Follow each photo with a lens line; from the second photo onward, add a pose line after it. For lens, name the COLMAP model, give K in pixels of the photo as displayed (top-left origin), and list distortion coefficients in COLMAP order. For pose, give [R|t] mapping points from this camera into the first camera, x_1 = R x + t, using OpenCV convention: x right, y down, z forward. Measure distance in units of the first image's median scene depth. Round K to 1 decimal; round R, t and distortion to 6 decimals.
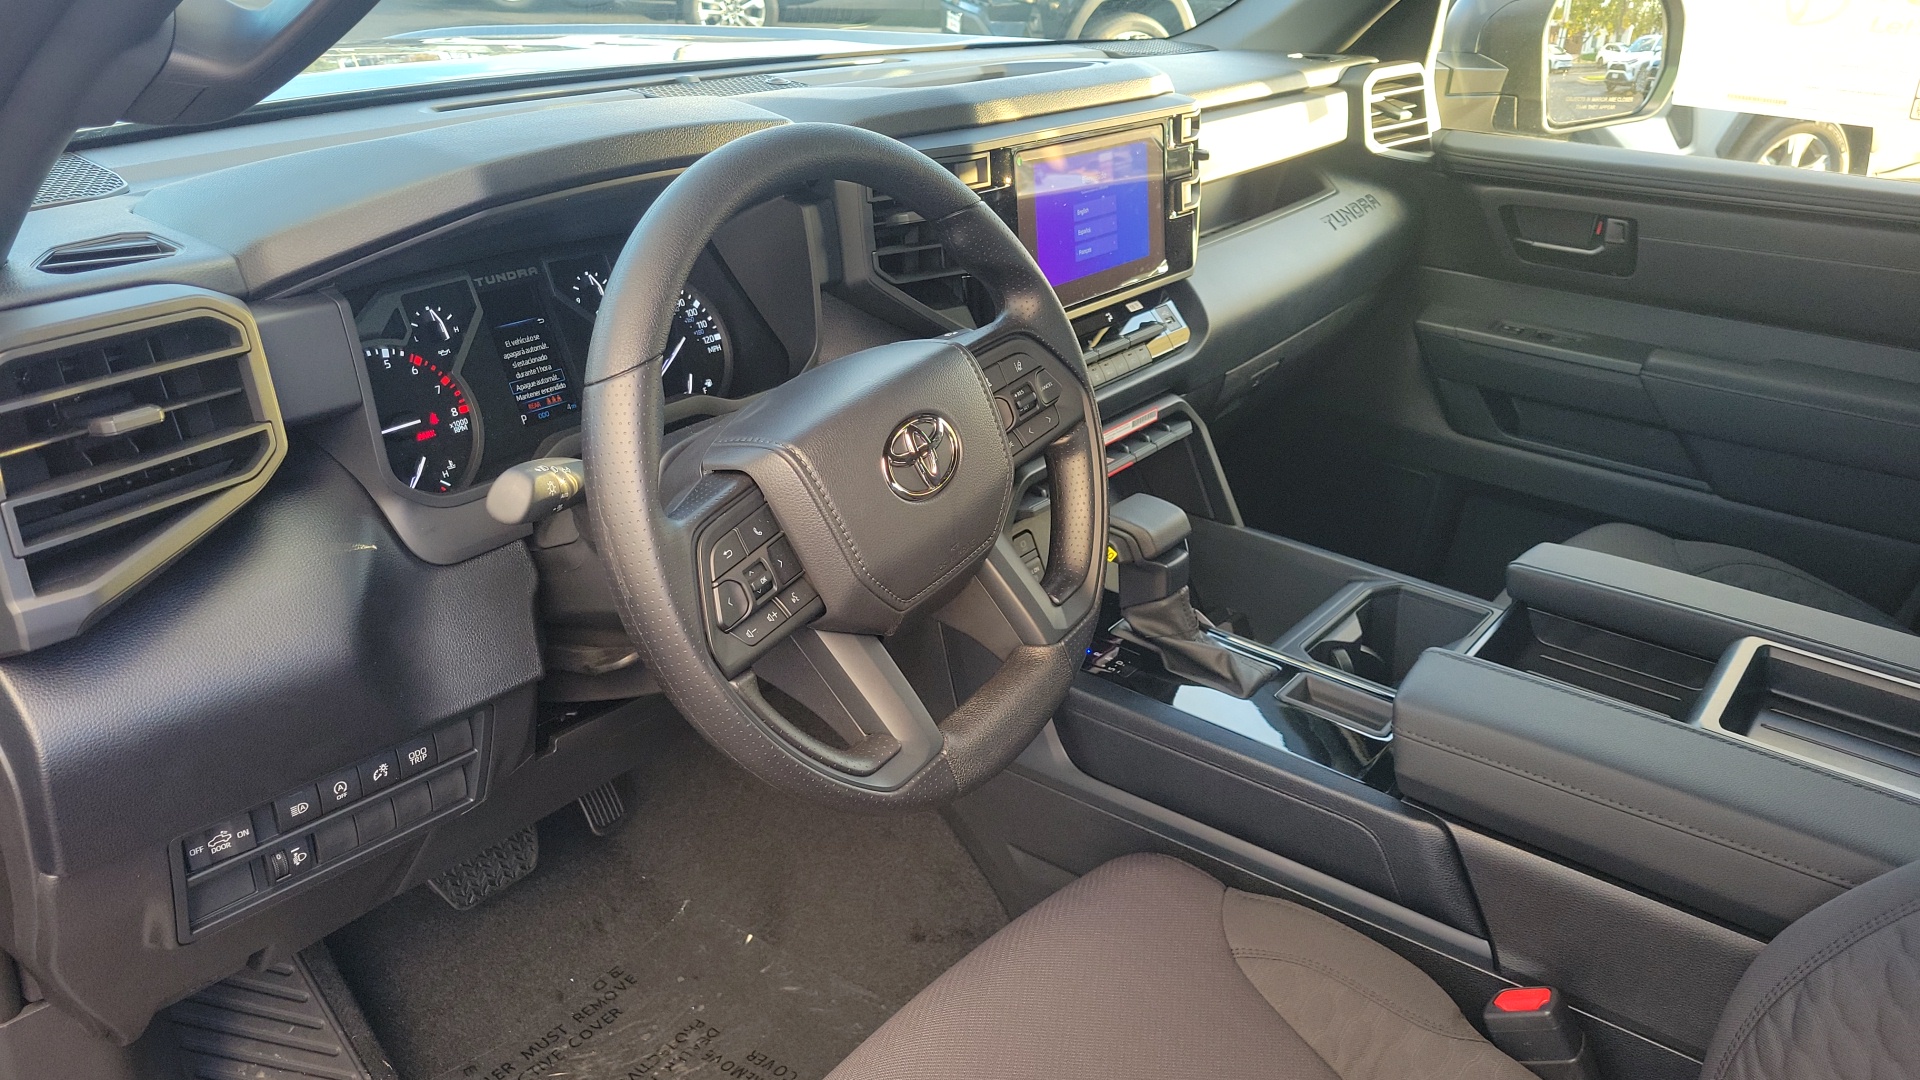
lens RADIAL K [[1447.9, 0, 969.5], [0, 1447.9, 531.4], [0, 0, 1]] dist [0.039263, -0.007398]
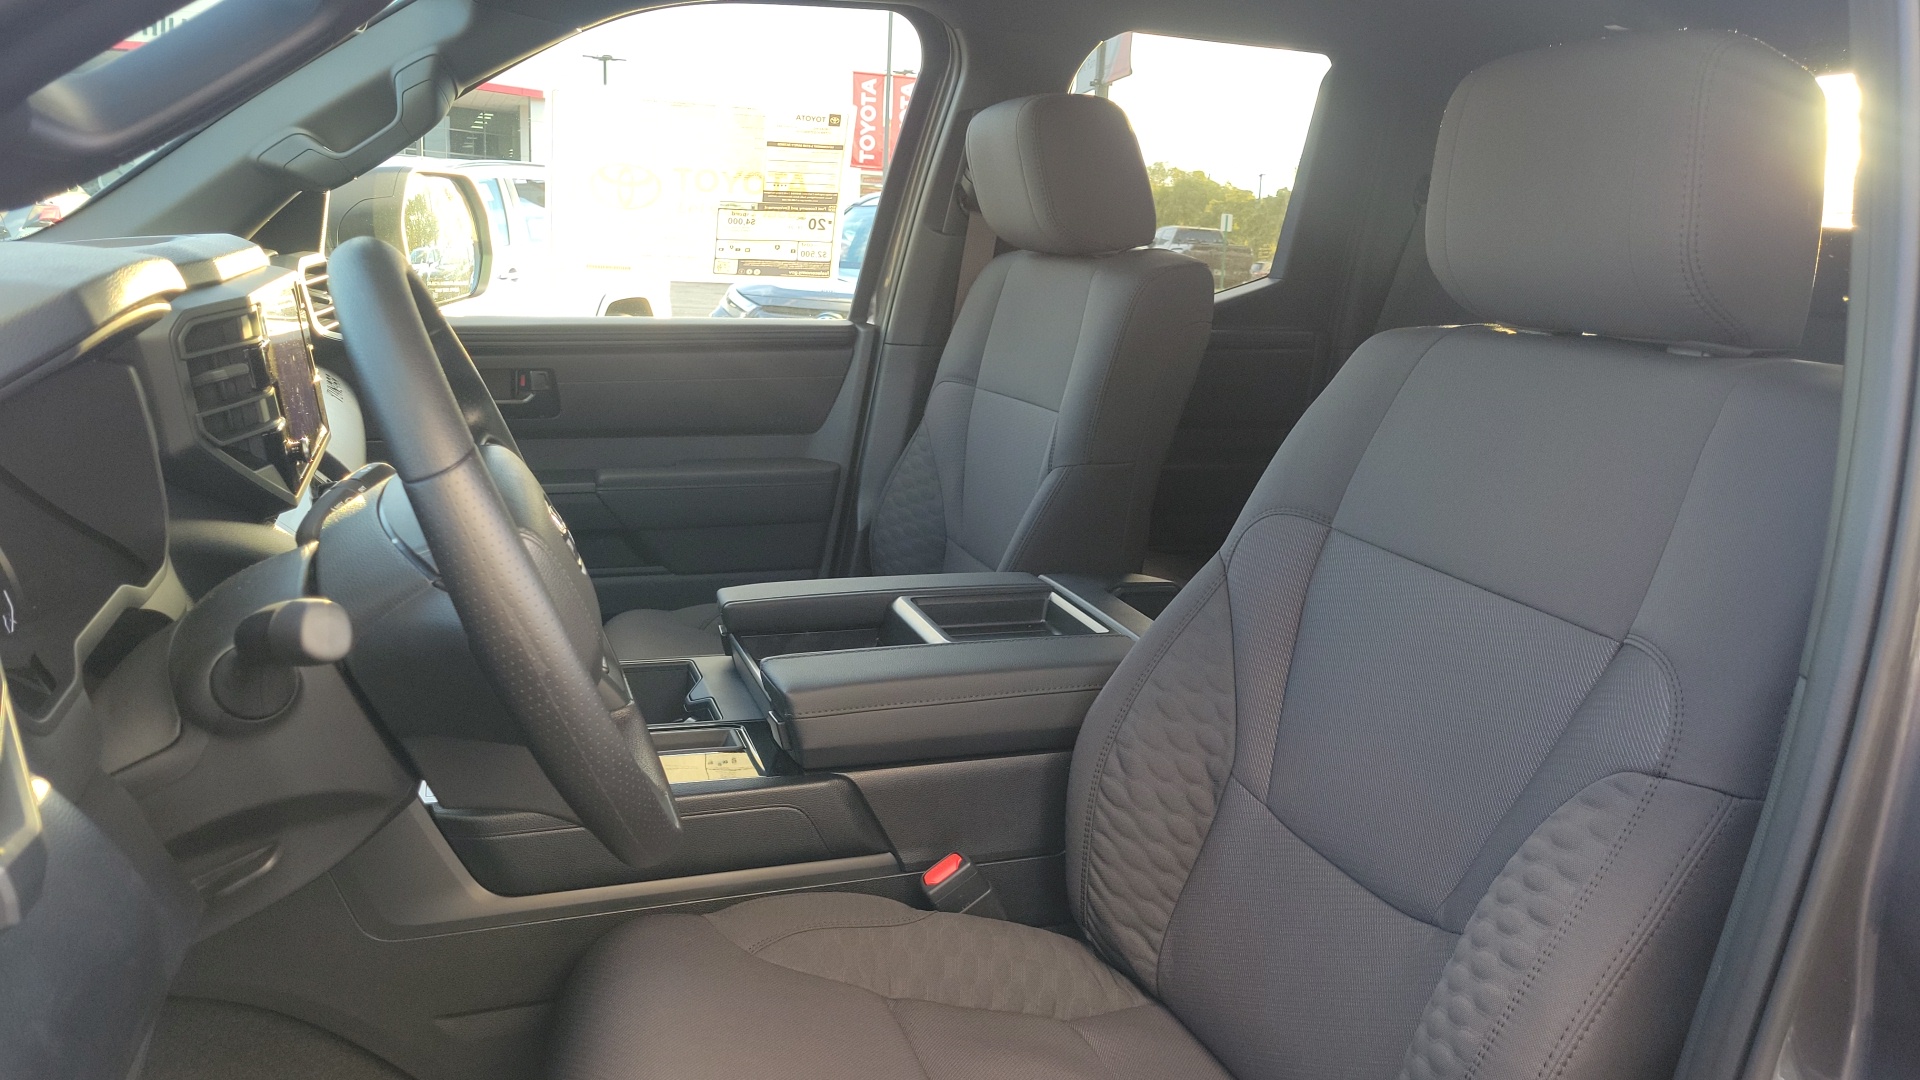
lens RADIAL K [[1447.9, 0, 955.8], [0, 1447.9, 549.5], [0, 0, 1]] dist [0.039263, -0.007398]
pose [[0.562703, -0.204526, 0.800958, -0.495394], [0.323790, 0.946024, 0.014095, 0.024911], [-0.760608, 0.251411, 0.598554, 0.105580]]
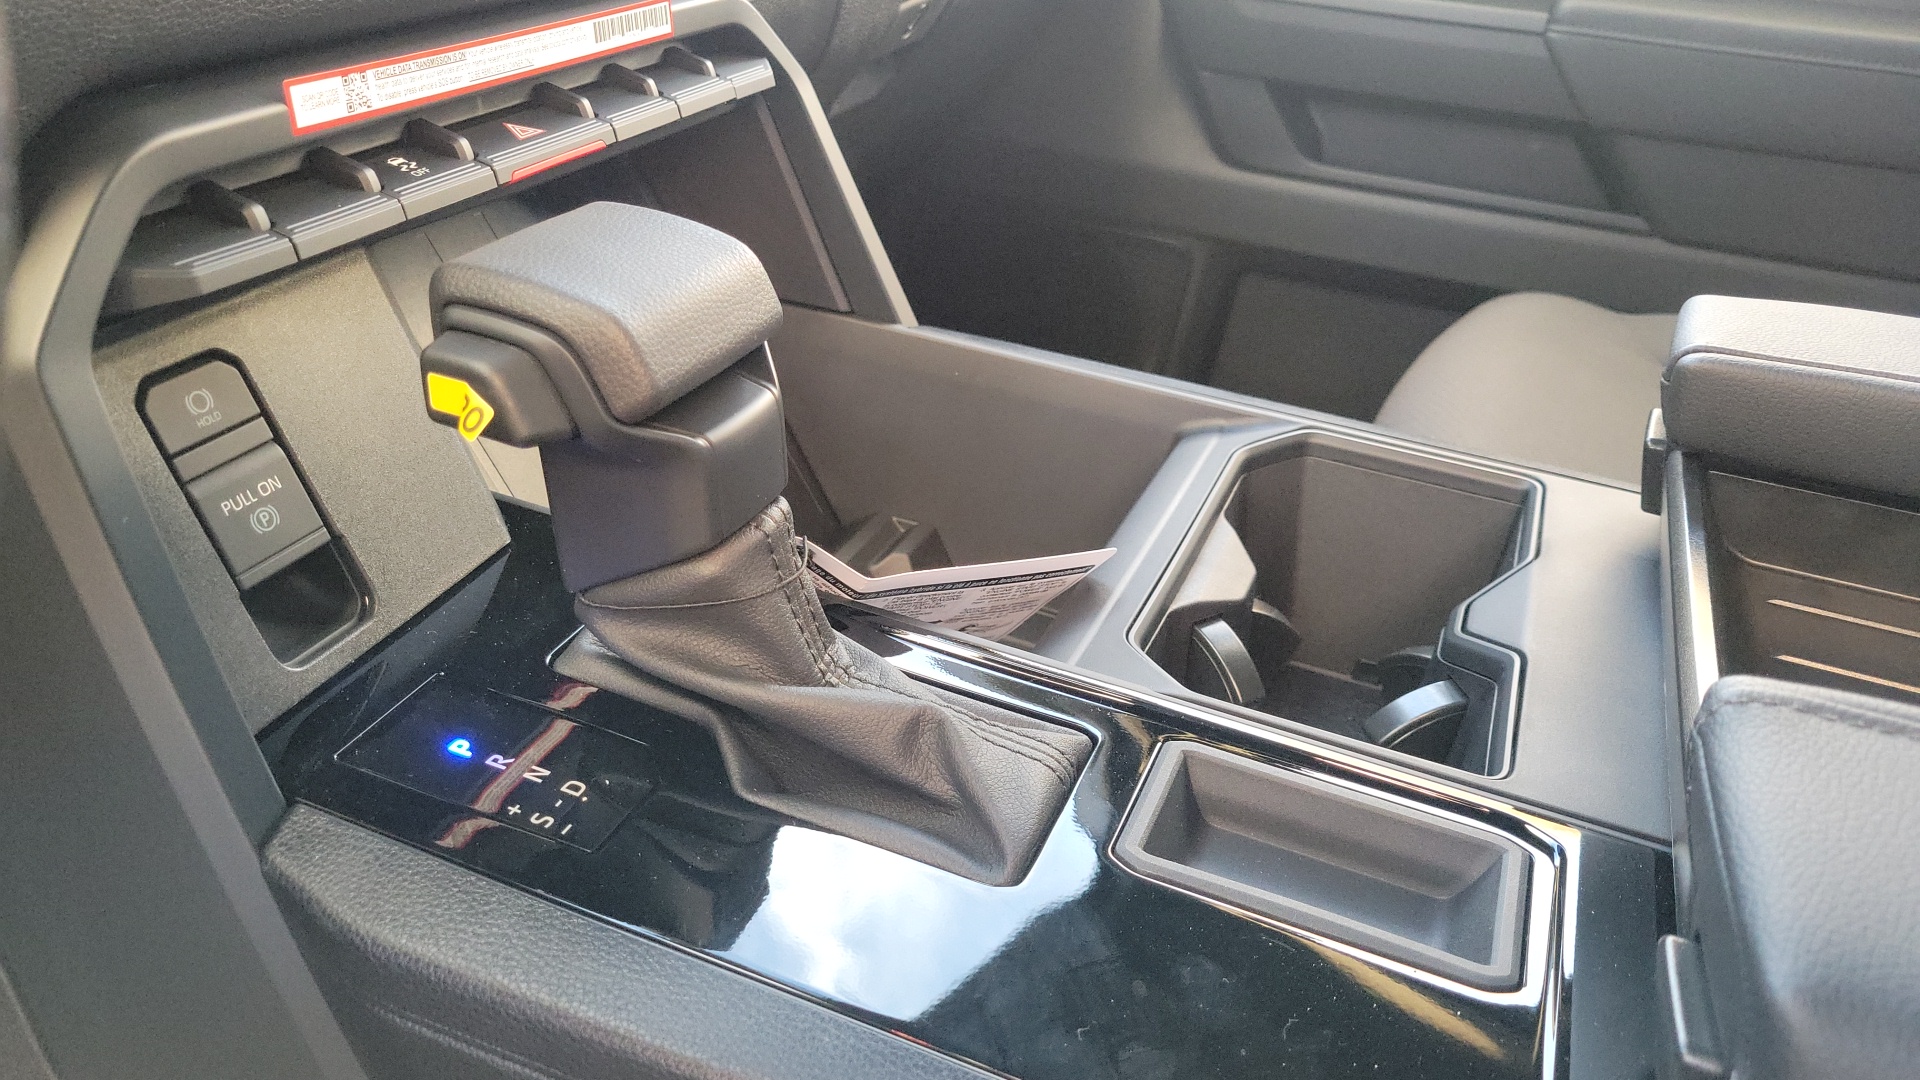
lens RADIAL K [[1447.9, 0, 953.0], [0, 1447.9, 531.2], [0, 0, 1]] dist [0.039263, -0.007398]
pose [[0.967180, -0.095772, 0.235353, 0.112896], [0.072294, 0.991686, 0.106455, 0.014677], [-0.243591, -0.085947, 0.966062, 0.702135]]
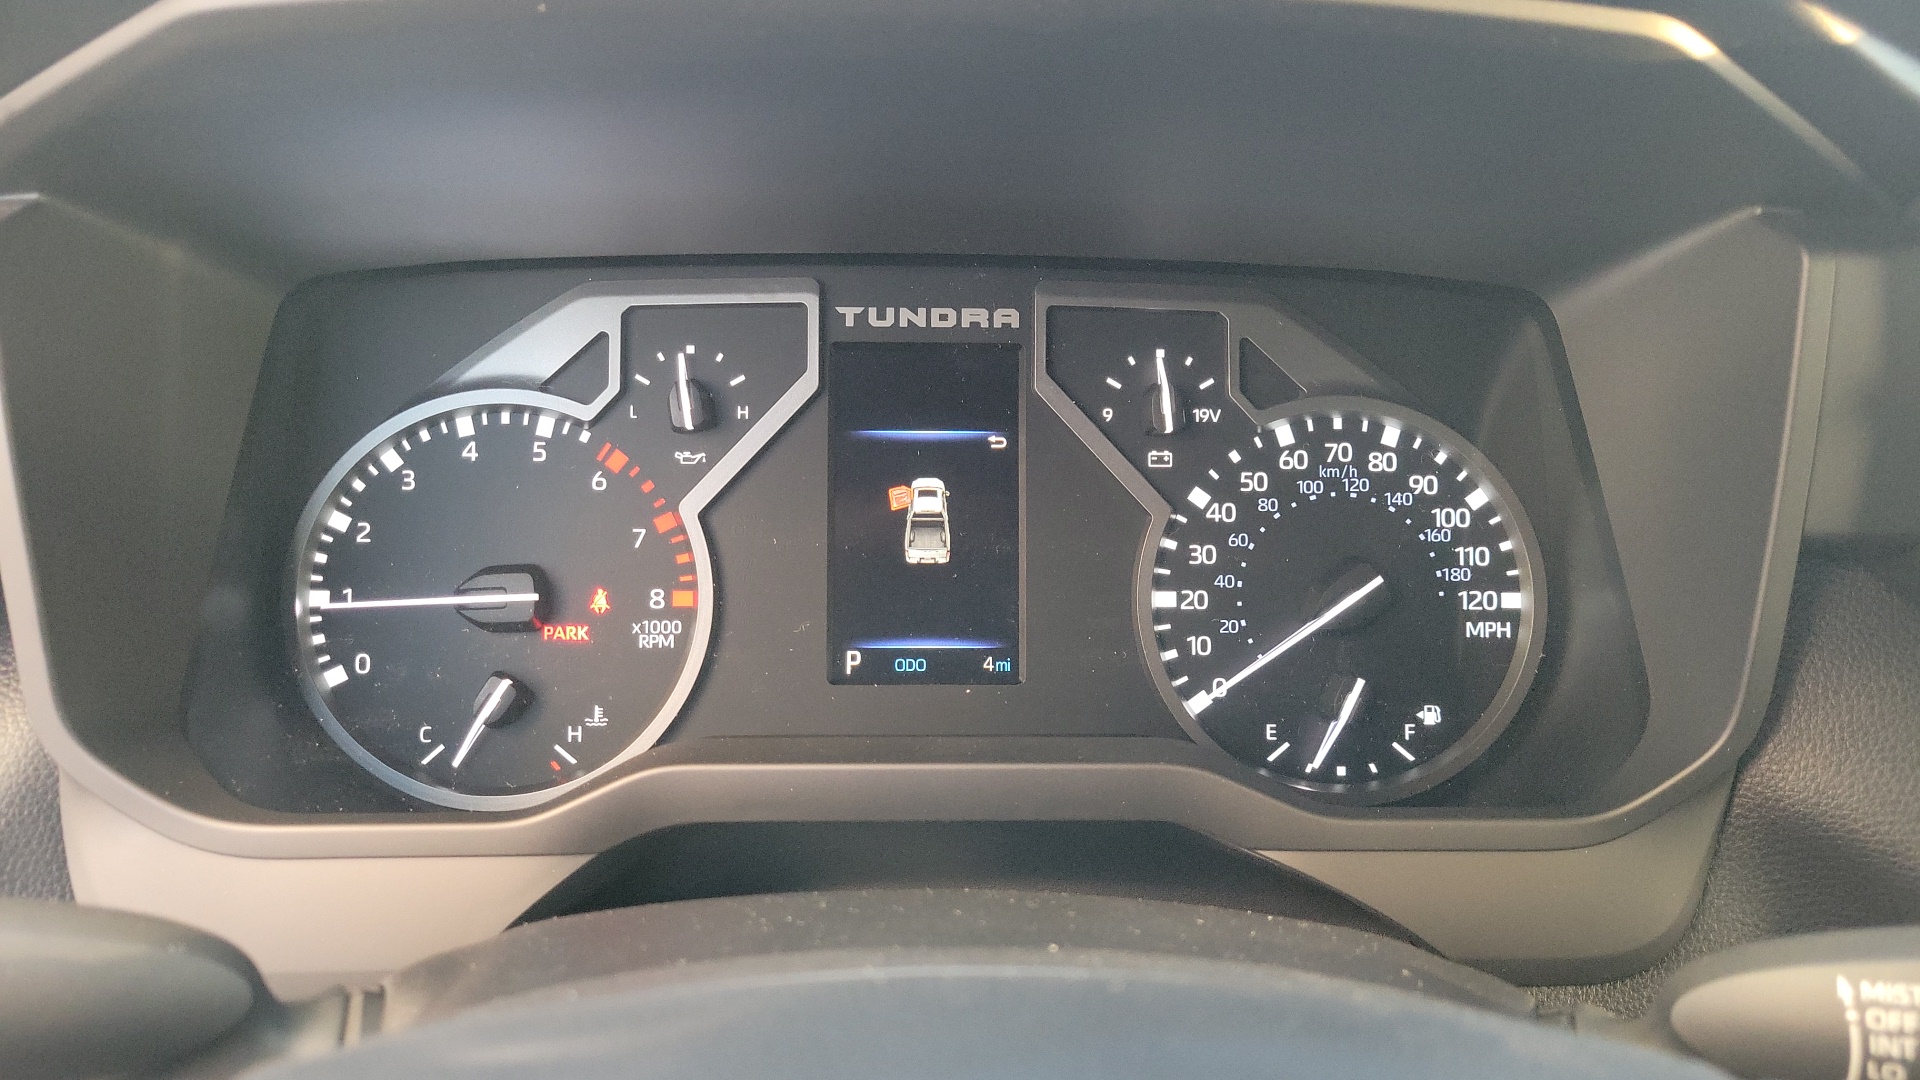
lens RADIAL K [[1447.9, 0, 955.3], [0, 1447.9, 551.3], [0, 0, 1]] dist [0.039263, -0.007398]
pose [[0.625642, 0.273939, -0.730431, -0.000619], [-0.314778, 0.945358, 0.084926, -0.125460], [0.713783, 0.176790, 0.677686, 0.620148]]
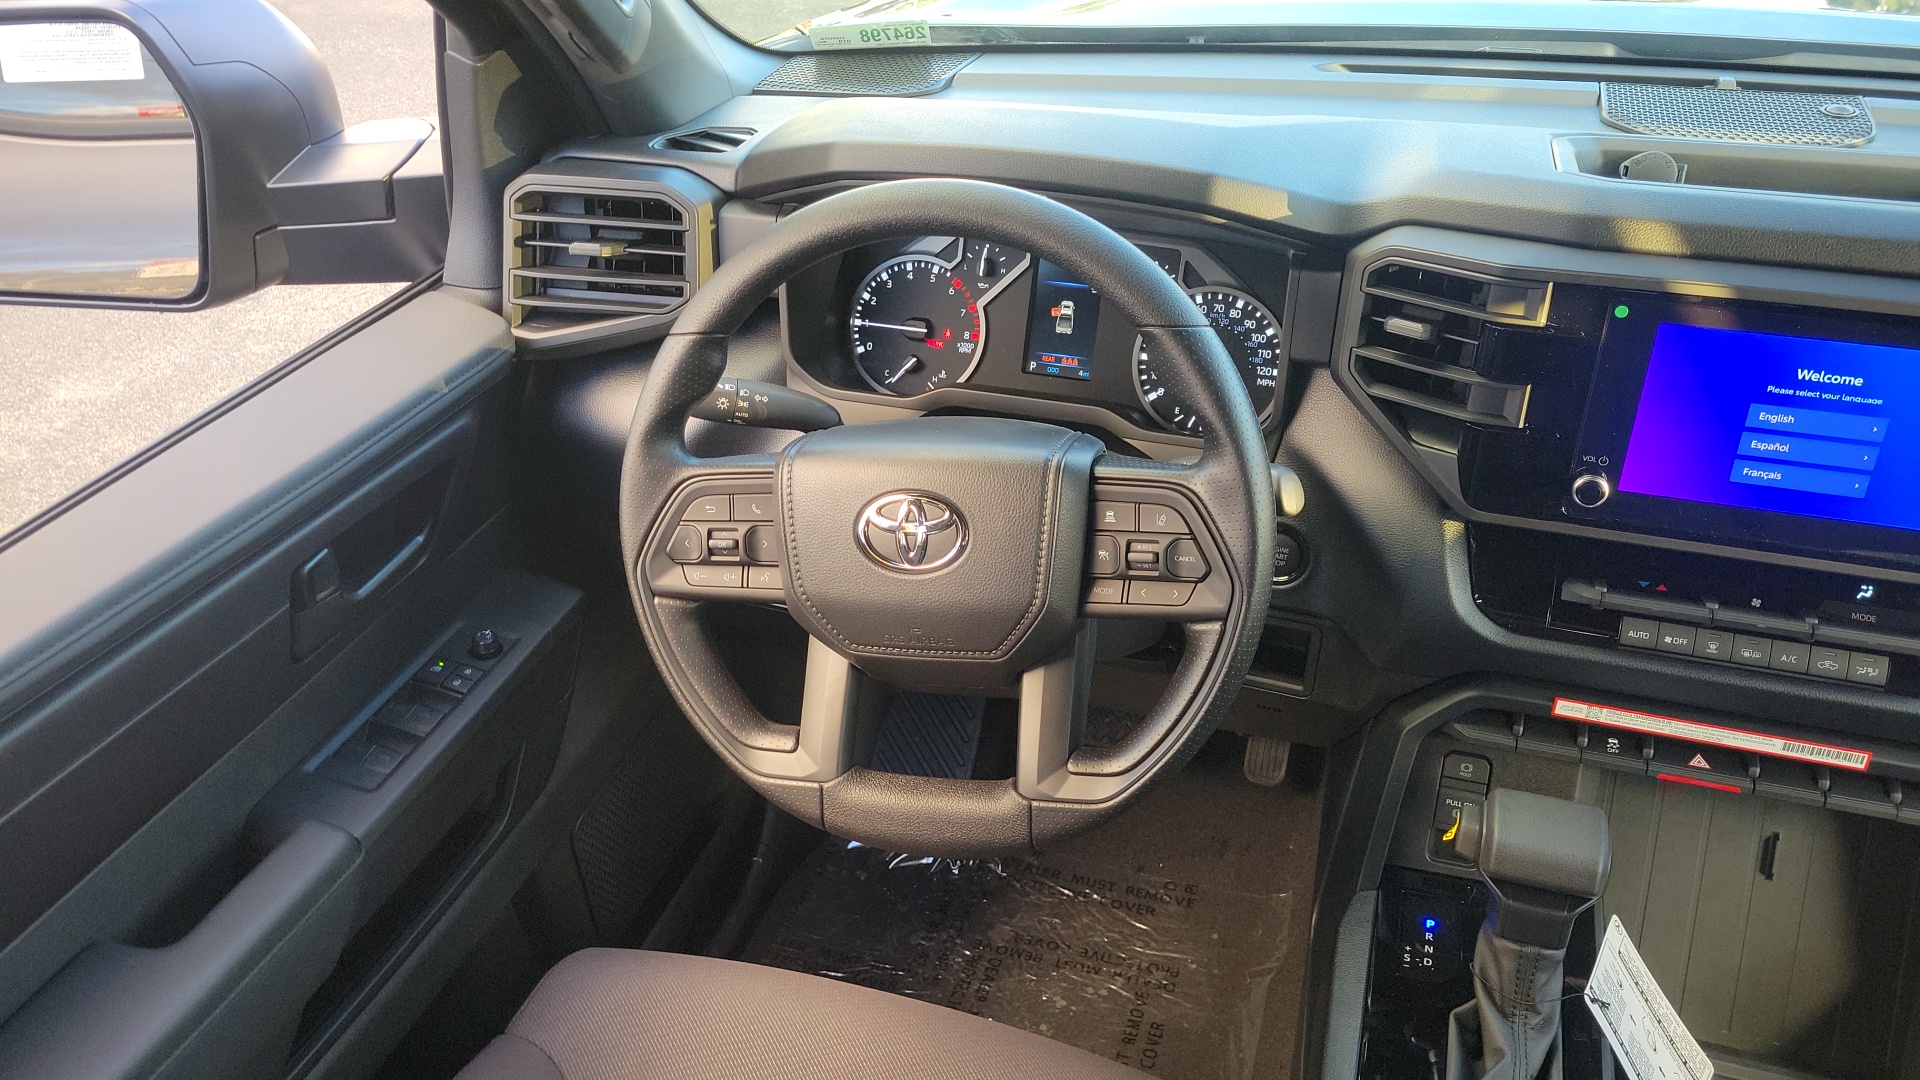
lens RADIAL K [[1447.9, 0, 969.4], [0, 1447.9, 544.3], [0, 0, 1]] dist [0.039263, -0.007398]
pose [[0.325118, 0.476907, -0.816614, 0.546484], [-0.363338, 0.860241, 0.357730, -0.284798], [0.873089, 0.180402, 0.452958, 0.400184]]
